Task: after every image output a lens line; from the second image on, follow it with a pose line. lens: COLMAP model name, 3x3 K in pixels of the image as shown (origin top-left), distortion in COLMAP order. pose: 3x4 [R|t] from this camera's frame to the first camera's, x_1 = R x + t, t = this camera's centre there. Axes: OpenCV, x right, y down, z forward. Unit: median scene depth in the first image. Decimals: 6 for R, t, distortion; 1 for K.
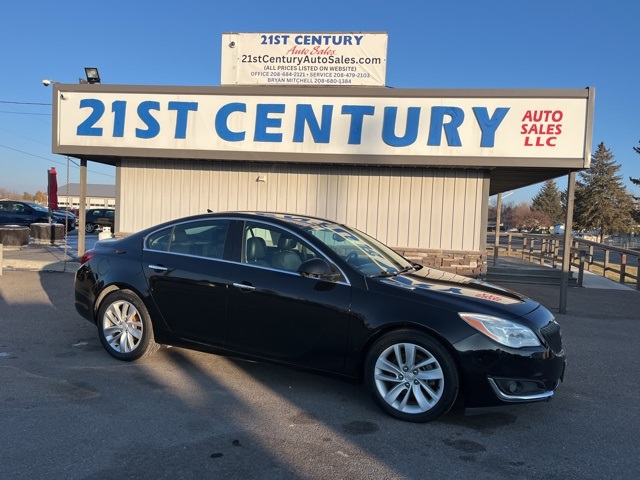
lens RADIAL K [[483.8, 0, 316.6], [0, 483.8, 239.6], [0, 0, 1]] dist [0.077457, -0.105699]
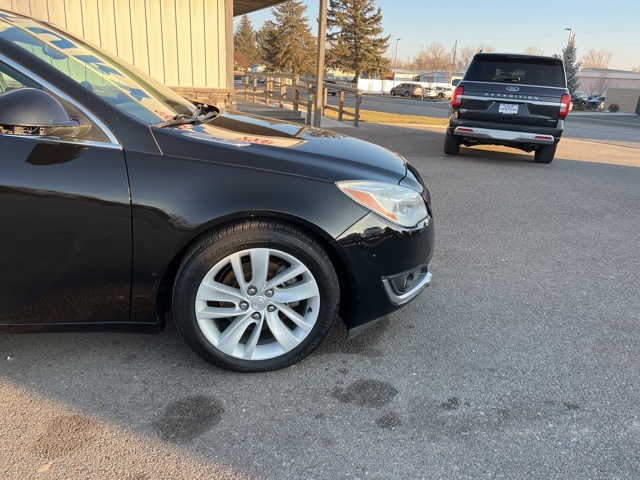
lens RADIAL K [[483.8, 0, 316.6], [0, 483.8, 239.6], [0, 0, 1]] dist [0.077457, -0.105699]
pose [[0.833540, -0.174636, 0.524131, -0.029511], [0.005602, 0.951347, 0.308072, 0.027299], [-0.552431, -0.253854, 0.793964, 0.398049]]
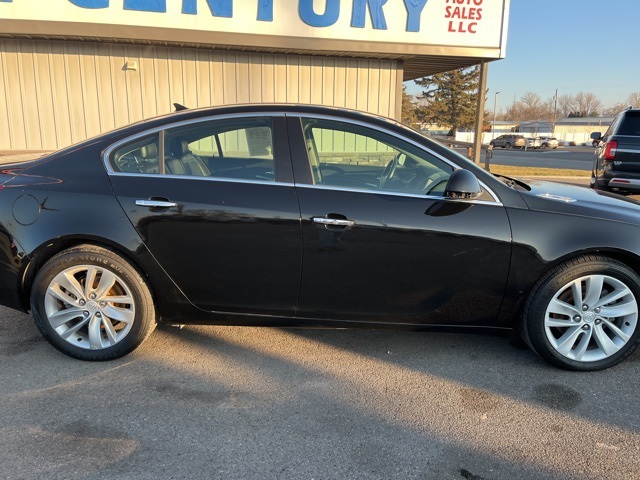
lens RADIAL K [[483.8, 0, 316.6], [0, 483.8, 239.6], [0, 0, 1]] dist [0.077457, -0.105699]
pose [[0.916693, -0.120404, 0.381022, -0.360021], [0.045970, 0.978970, 0.198759, -0.006702], [-0.396940, -0.164685, 0.902949, 0.372648]]
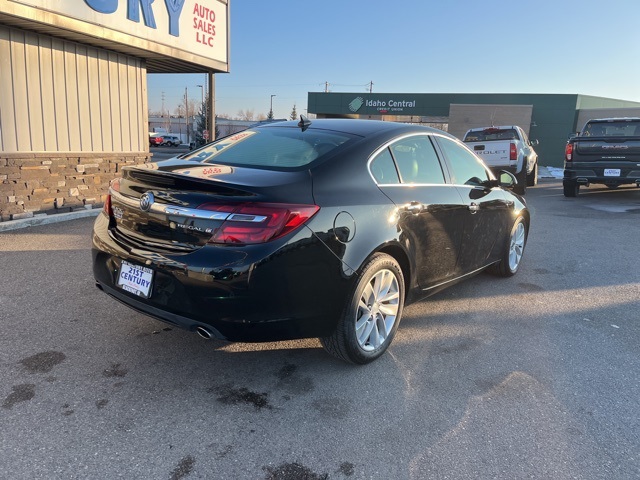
lens RADIAL K [[483.8, 0, 316.6], [0, 483.8, 239.6], [0, 0, 1]] dist [0.077457, -0.105699]
pose [[0.233955, -0.223915, 0.946112, -0.986204], [0.006842, 0.973473, 0.228699, -0.048645], [-0.972223, -0.047032, 0.229281, 0.945889]]
